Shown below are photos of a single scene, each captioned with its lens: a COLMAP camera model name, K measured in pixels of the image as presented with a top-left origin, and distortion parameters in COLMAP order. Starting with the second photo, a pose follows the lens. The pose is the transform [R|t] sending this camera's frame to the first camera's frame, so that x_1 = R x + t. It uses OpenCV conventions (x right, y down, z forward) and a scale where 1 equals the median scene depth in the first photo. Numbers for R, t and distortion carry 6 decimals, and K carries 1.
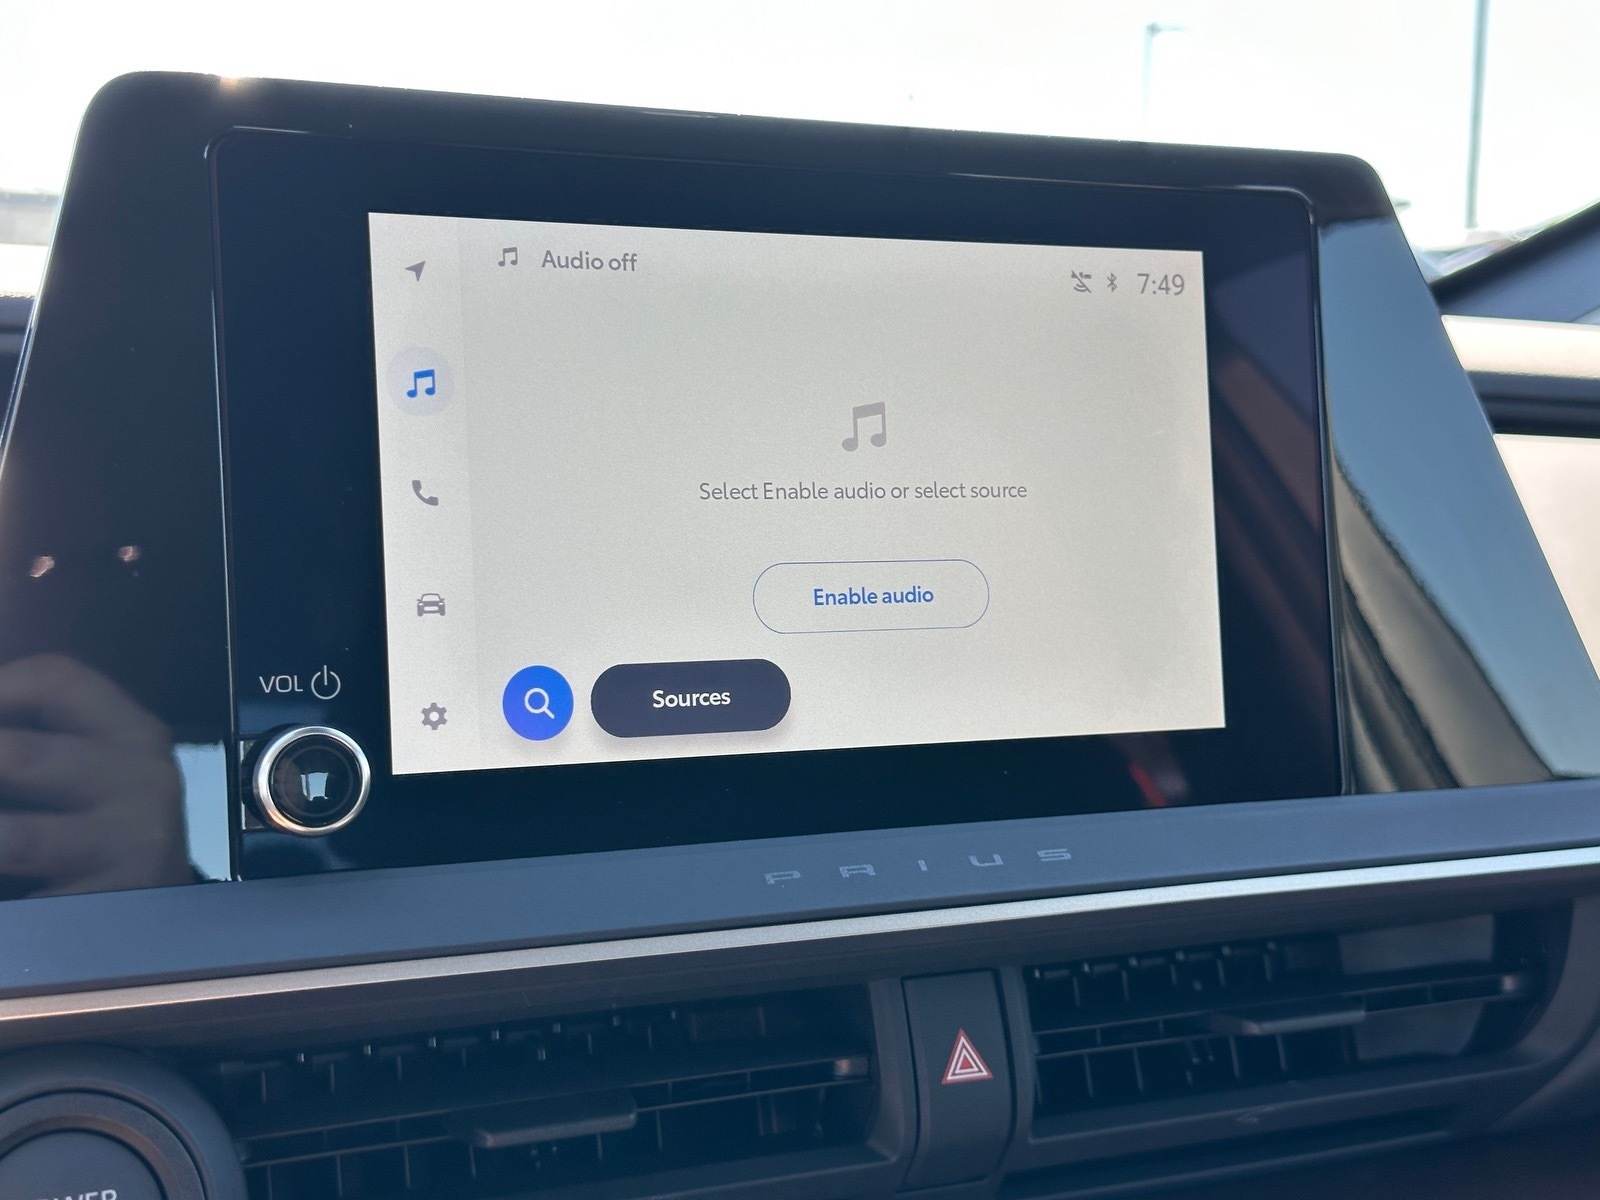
lens RADIAL K [[2271.6, 0, 800.0], [0, 2271.6, 600.0], [0, 0, 1]] dist [0.144083, 0.006984]
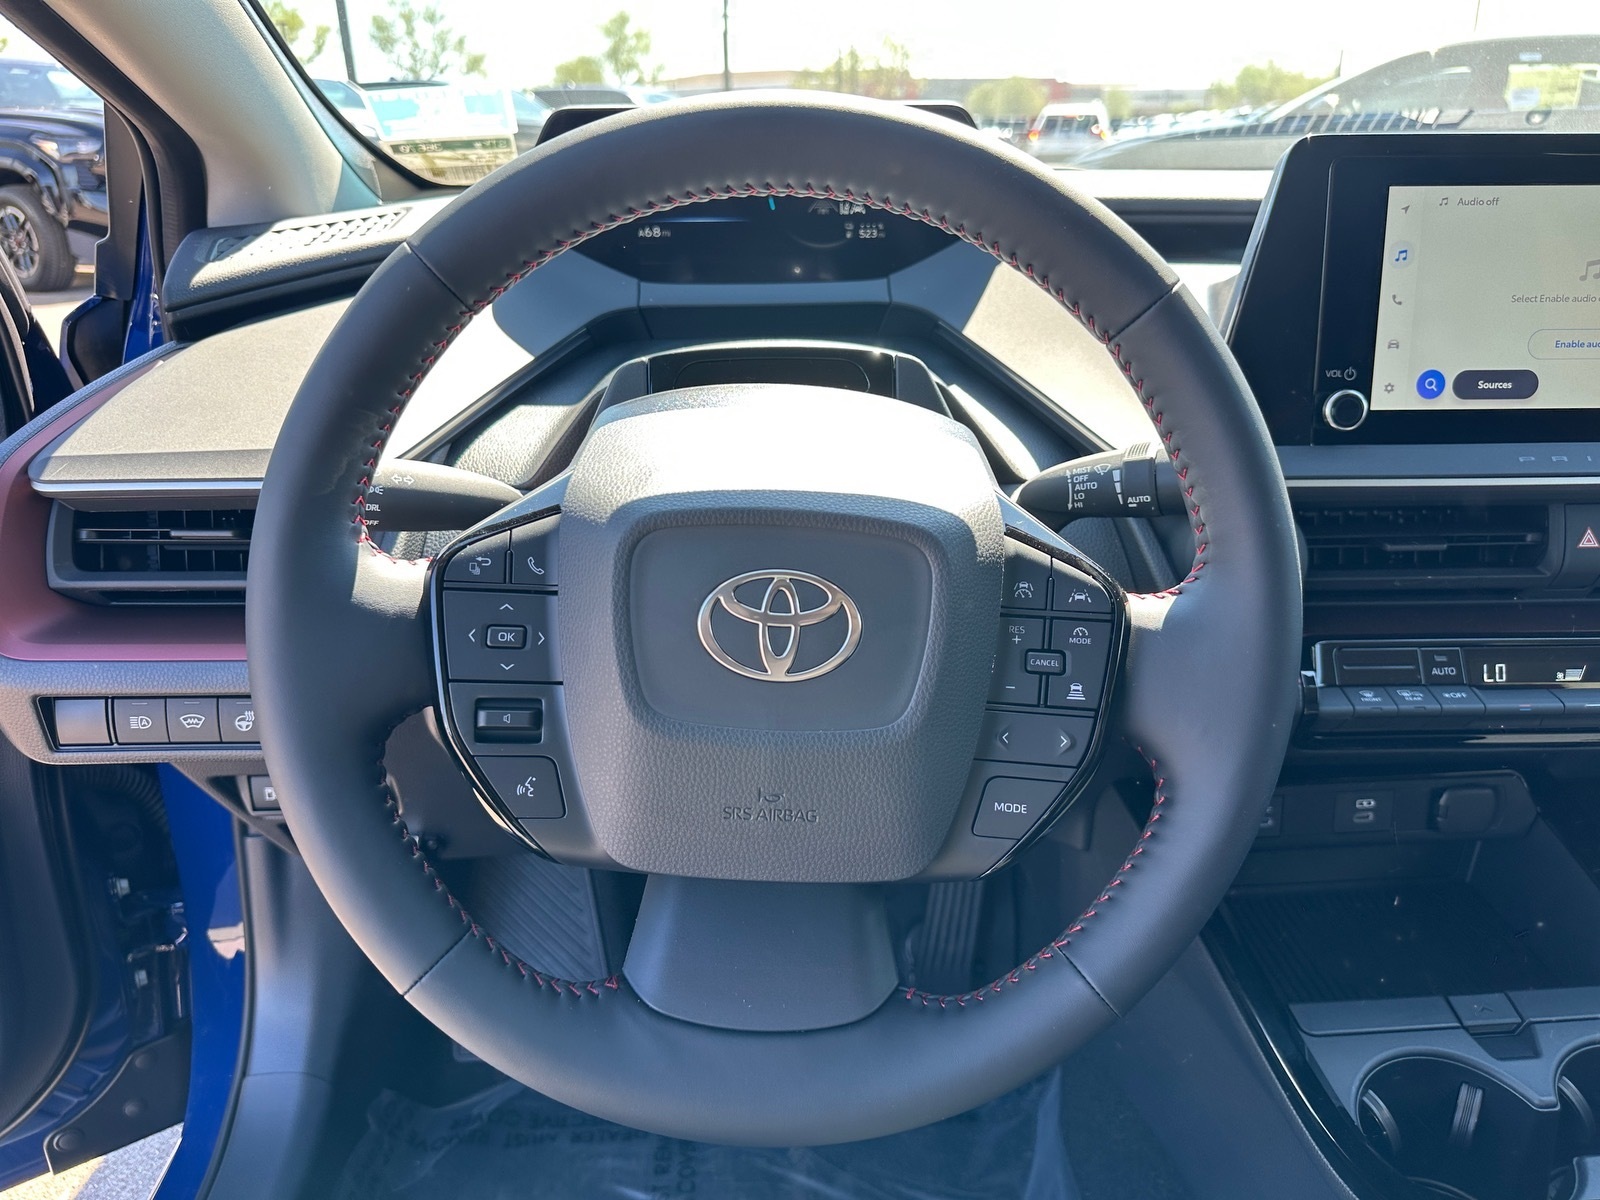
lens RADIAL K [[1171.4, 0, 800.0], [0, 1171.4, 600.0], [0, 0, 1]] dist [-0.006768, -0.004318]
pose [[0.909329, 0.118272, -0.398913, -0.201866], [-0.014708, 0.967287, 0.253259, -0.041338], [0.415817, -0.224429, 0.881322, -0.492842]]
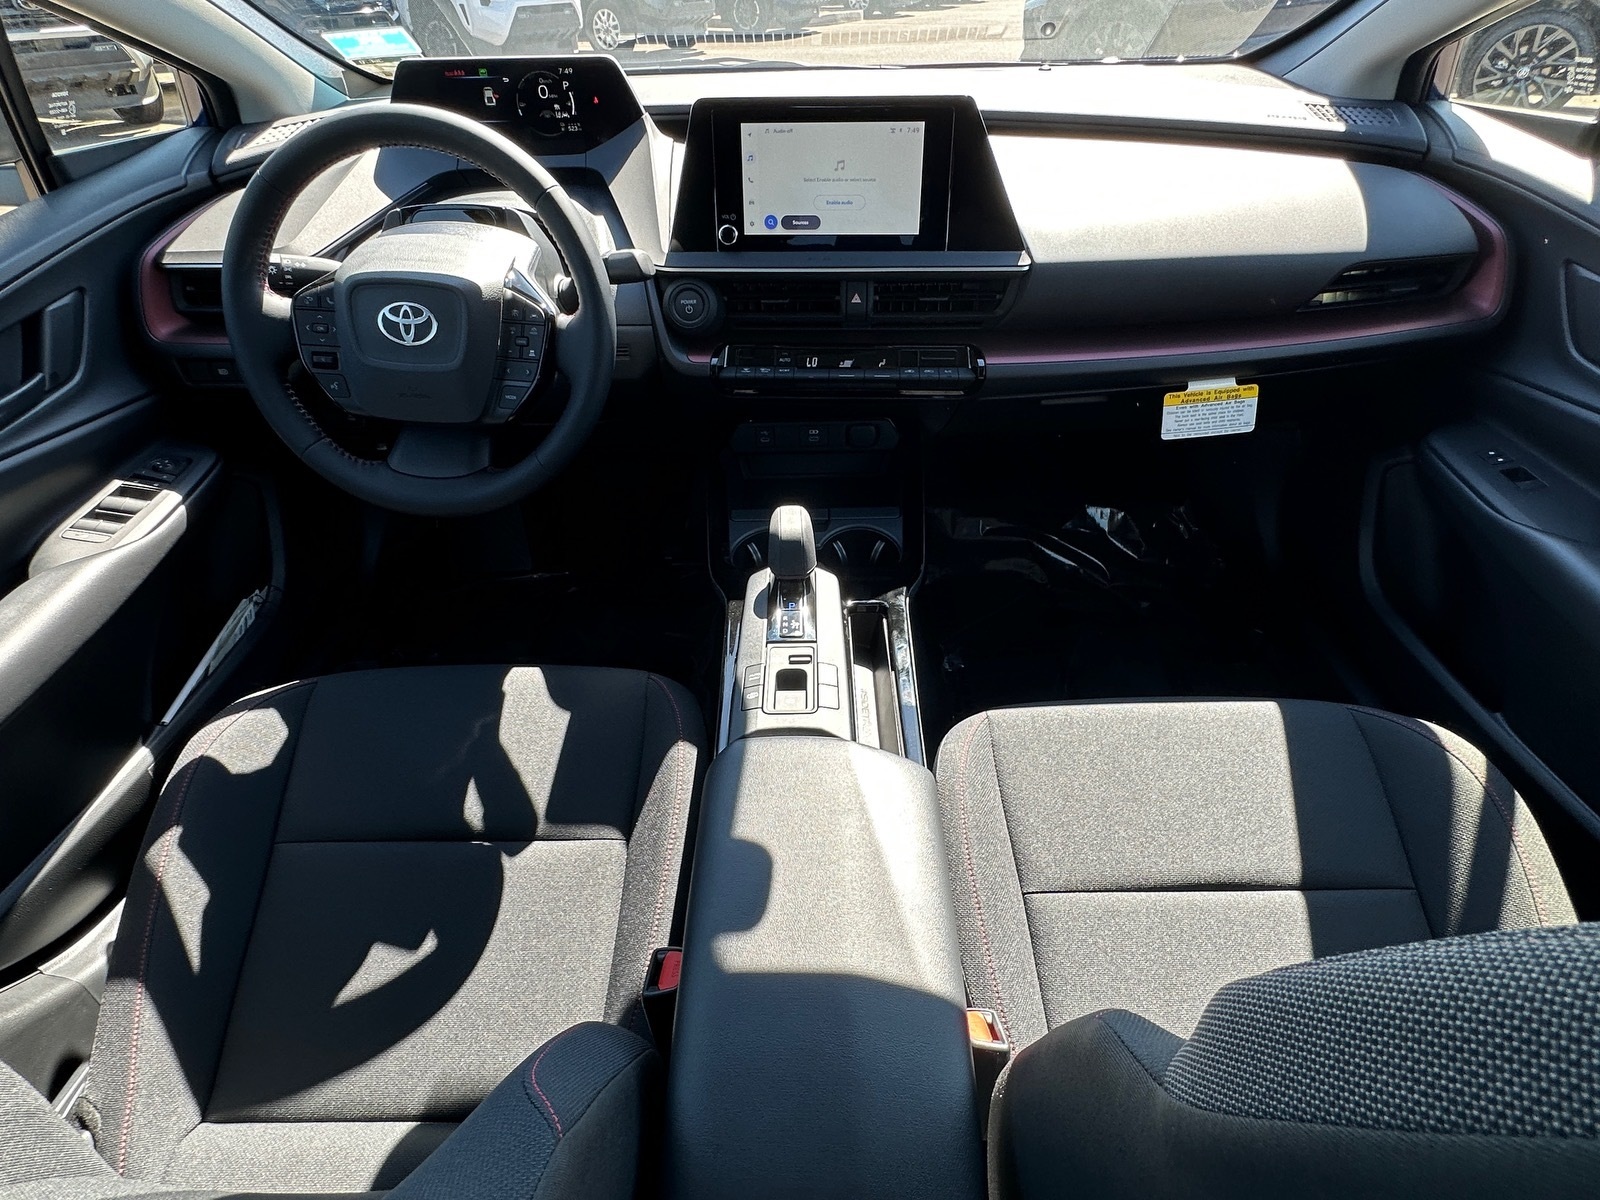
lens RADIAL K [[848.5, 0, 798.7], [0, 848.5, 596.0], [0, 0, 1]] dist [-0.002838, -0.000395]
pose [[0.884644, 0.249558, -0.393860, 0.963810], [-0.016683, 0.861110, 0.508145, -0.216491], [0.465968, -0.442956, 0.765939, -0.937333]]
